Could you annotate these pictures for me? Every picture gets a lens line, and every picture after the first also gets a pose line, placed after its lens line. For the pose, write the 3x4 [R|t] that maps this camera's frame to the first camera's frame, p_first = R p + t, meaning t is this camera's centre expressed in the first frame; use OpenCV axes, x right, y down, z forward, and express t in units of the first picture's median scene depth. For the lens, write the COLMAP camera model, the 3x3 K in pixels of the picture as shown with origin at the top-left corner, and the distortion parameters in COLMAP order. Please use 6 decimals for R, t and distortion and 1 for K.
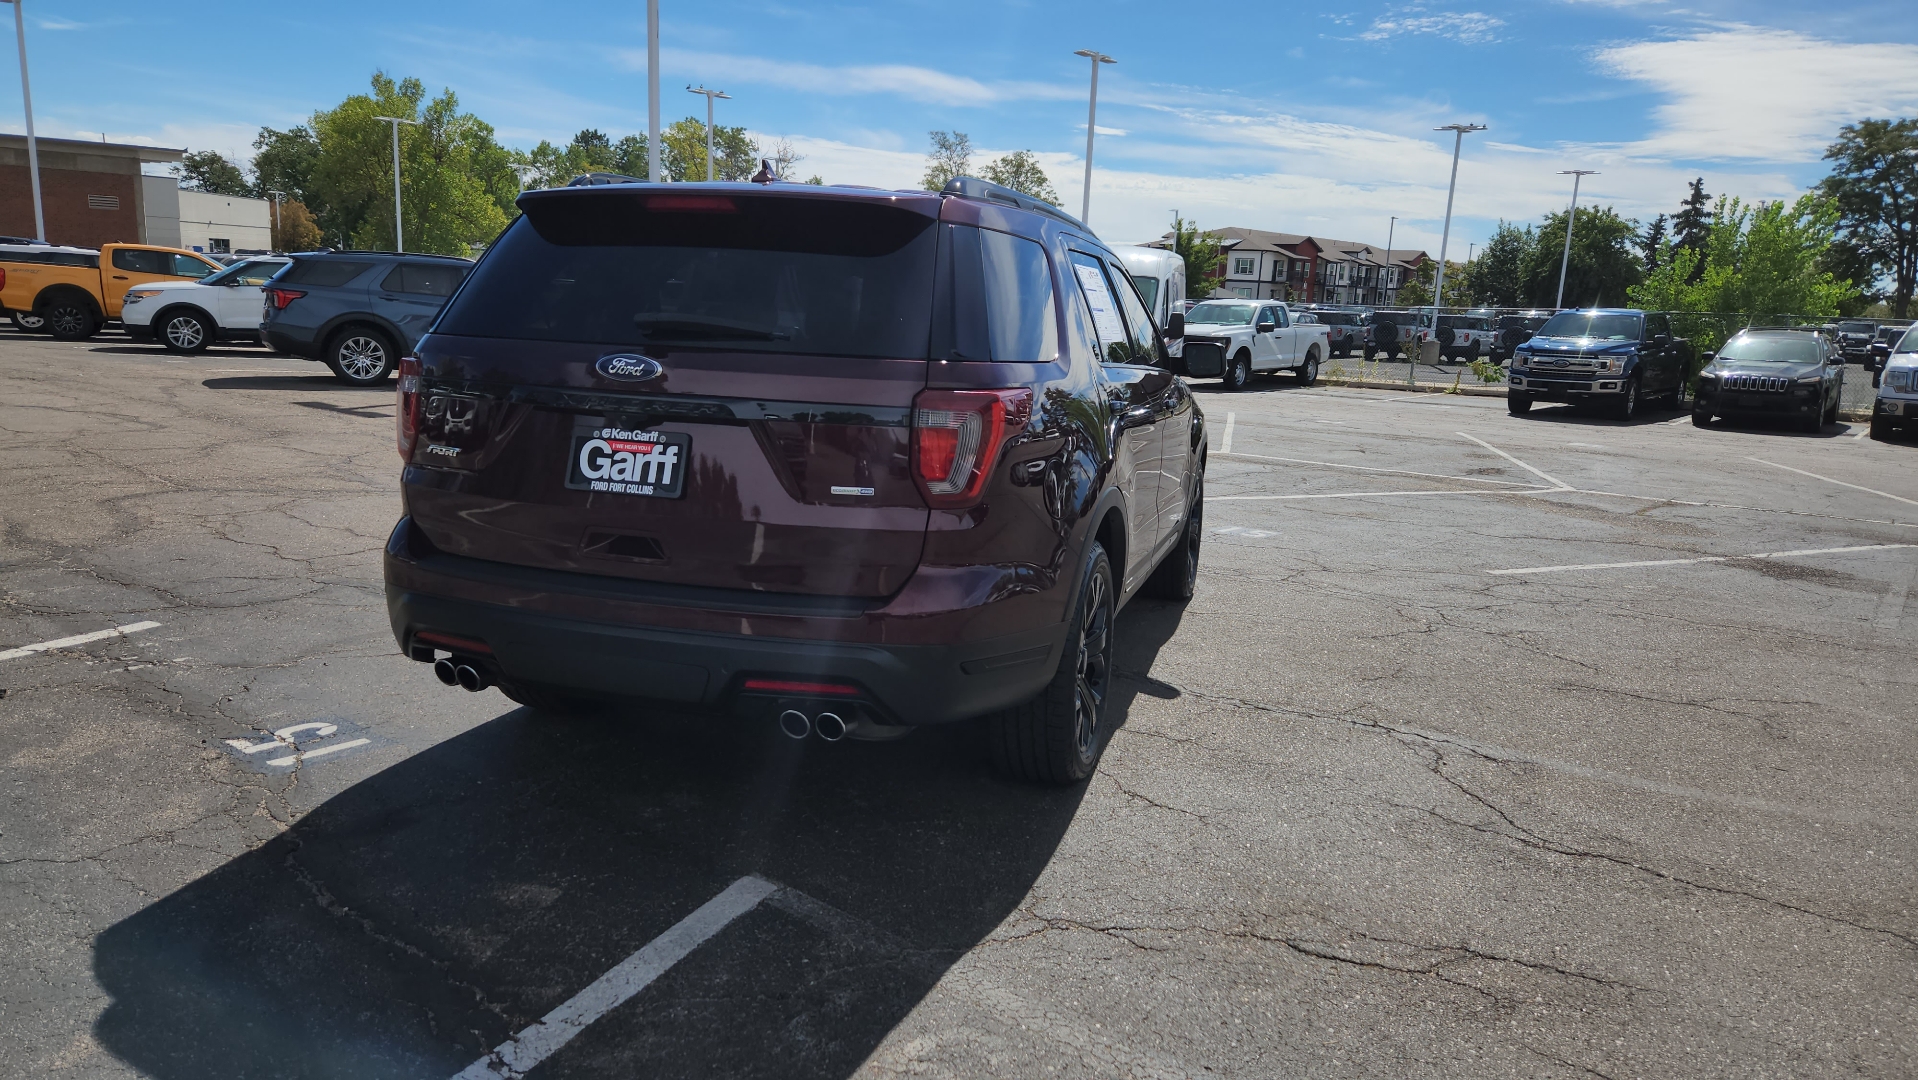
lens RADIAL K [[1284.5, 0, 913.4], [0, 1284.5, 526.6], [0, 0, 1]] dist [0.071183, -0.055856]
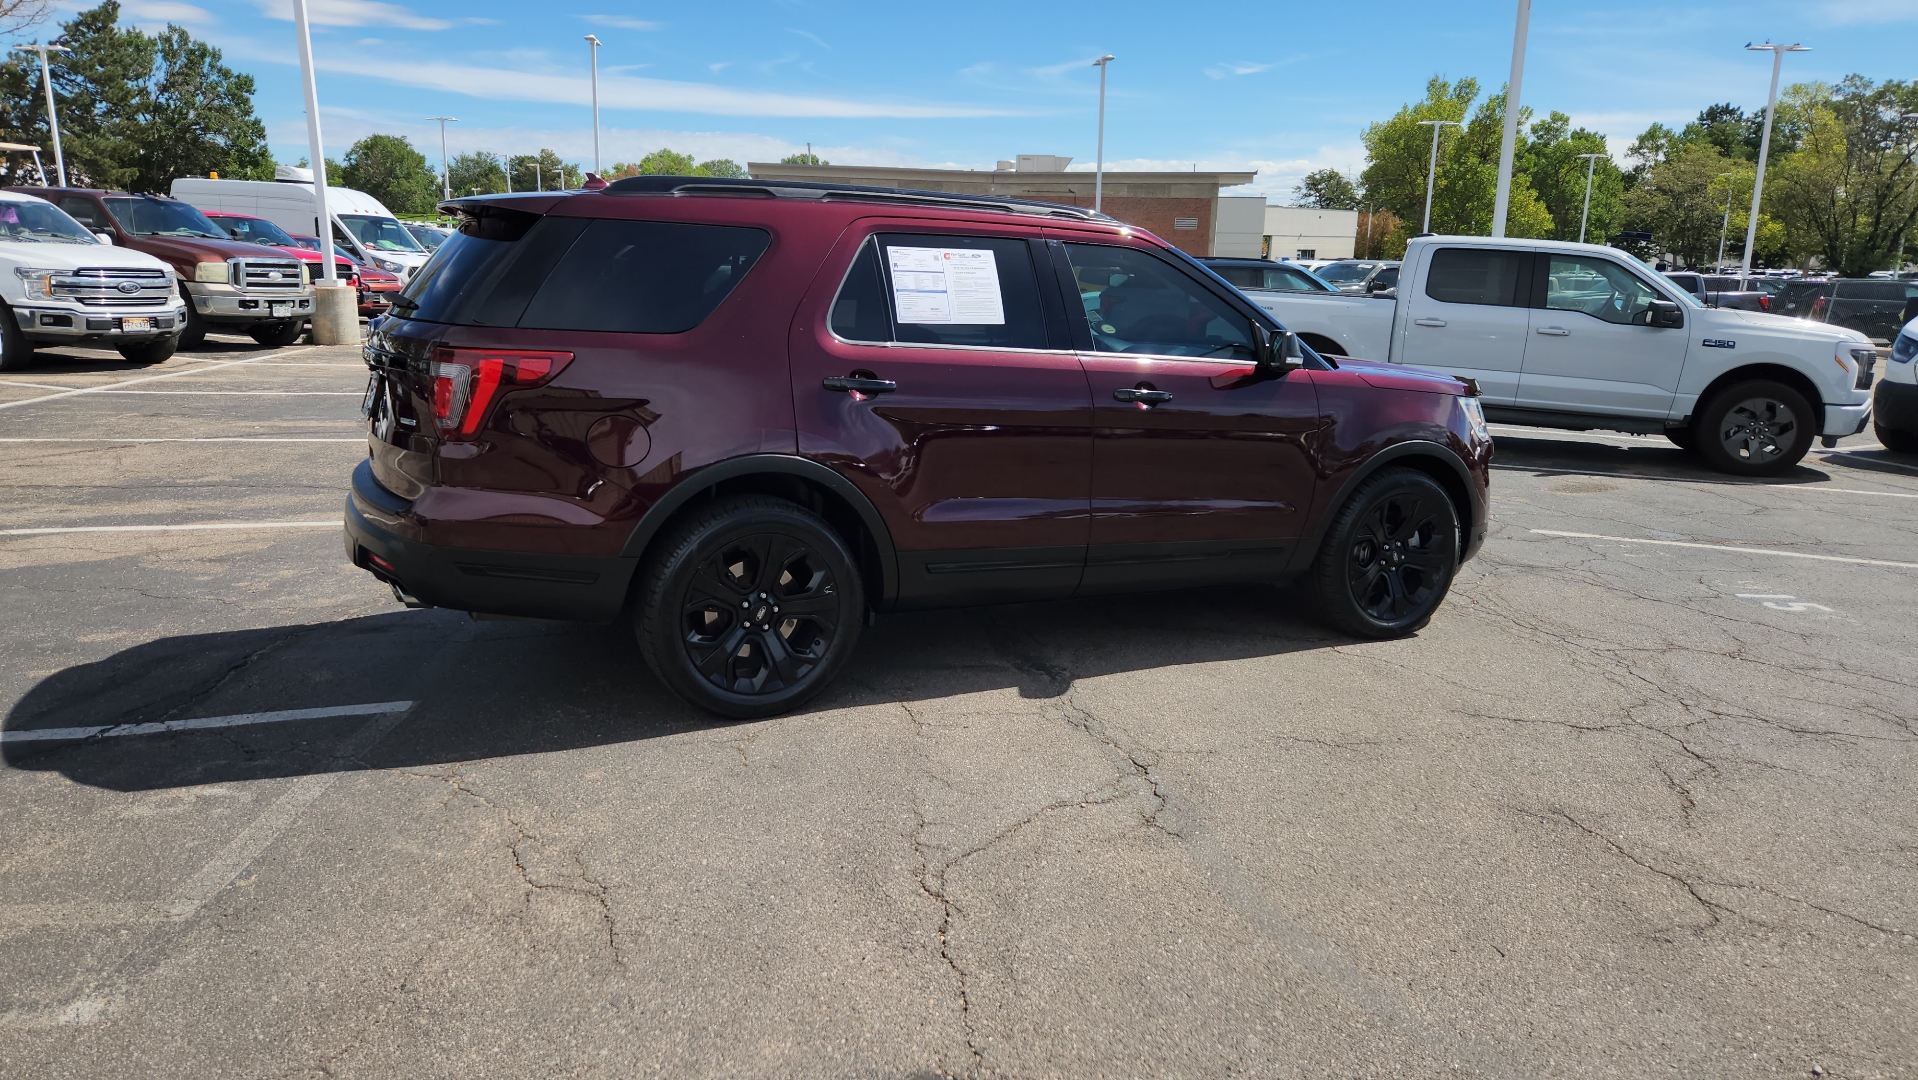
lens RADIAL K [[1287.5, 0, 923.2], [0, 1287.5, 530.9], [0, 0, 1]] dist [0.070897, -0.054483]
pose [[0.701145, 0.117705, -0.703236, 0.064956], [-0.117695, 0.991856, 0.048668, -0.002196], [0.703238, 0.048644, 0.709289, 0.021038]]
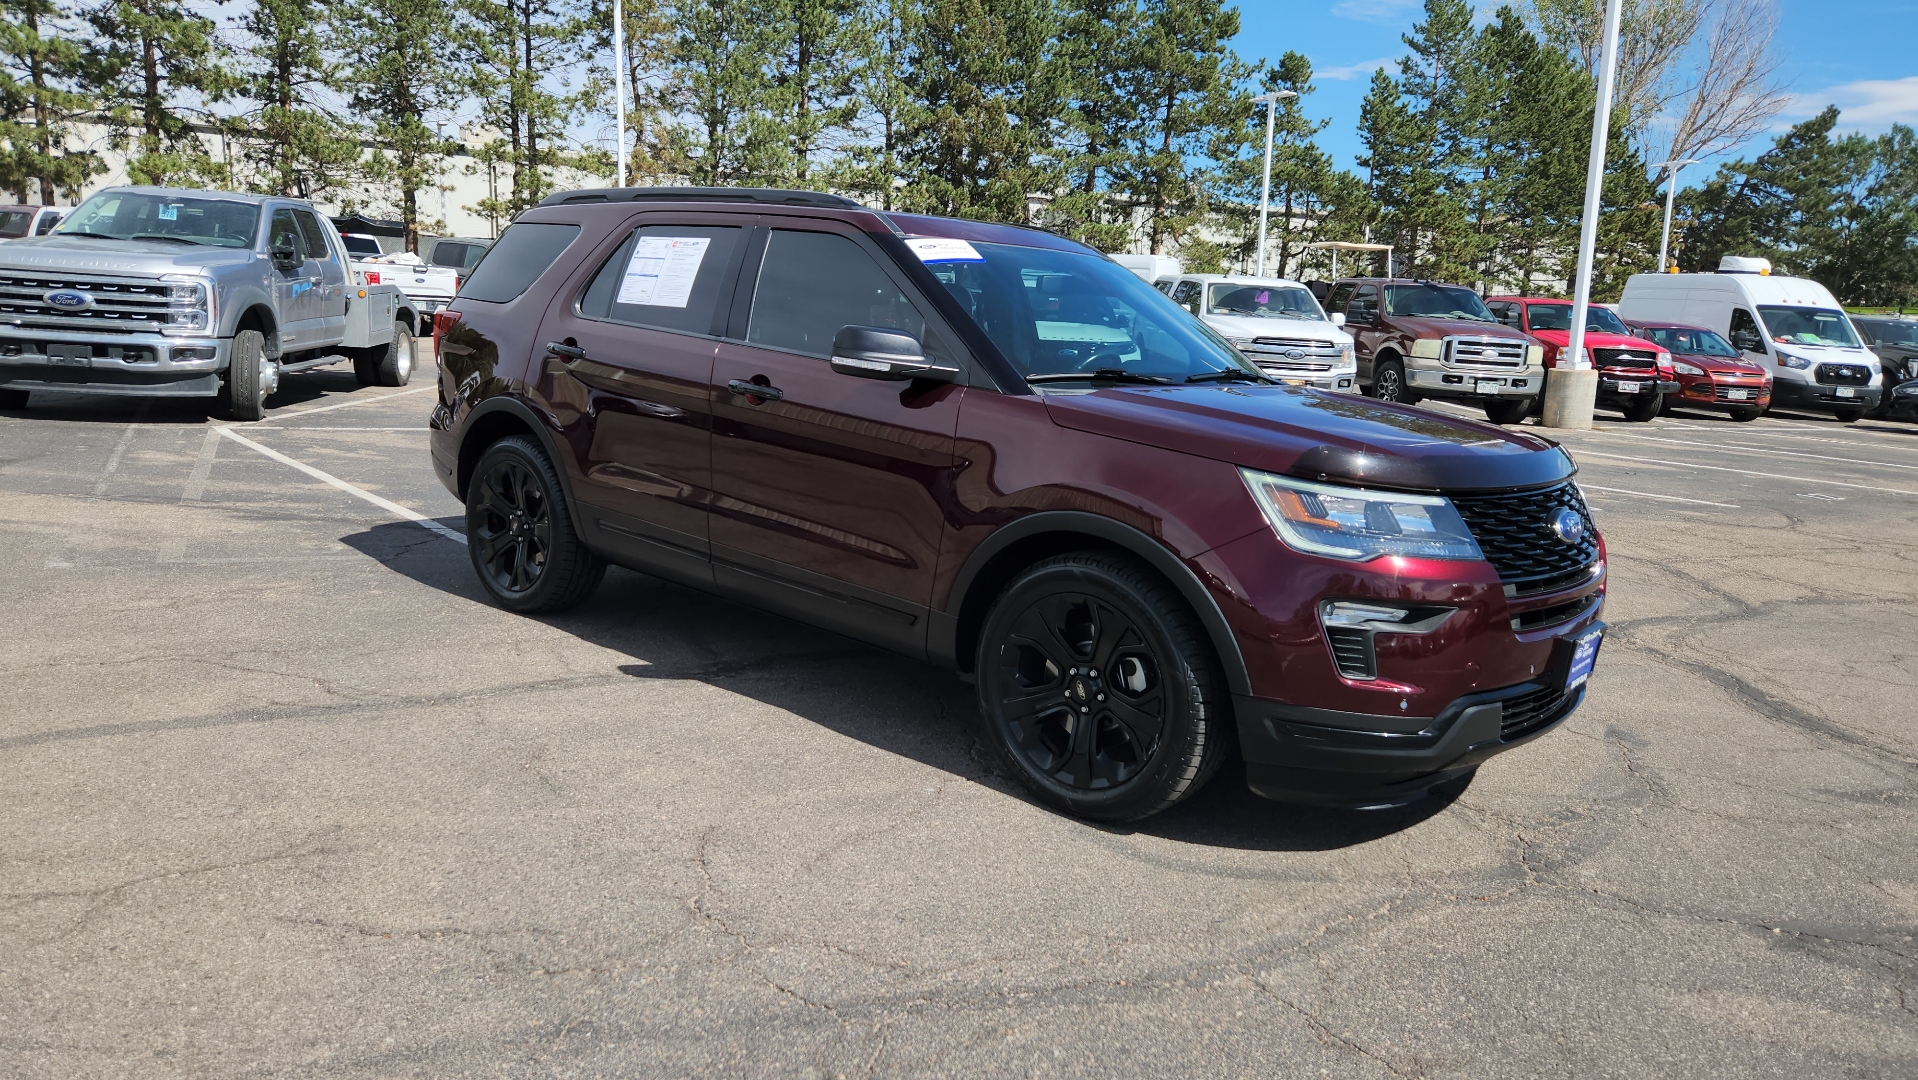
lens RADIAL K [[1287.5, 0, 923.0], [0, 1287.5, 516.6], [0, 0, 1]] dist [0.070897, -0.054483]
pose [[-0.388999, 0.083032, -0.917489, 0.080677], [-0.228023, 0.956262, 0.183219, -0.016803], [0.892573, 0.280480, -0.353051, 0.122806]]
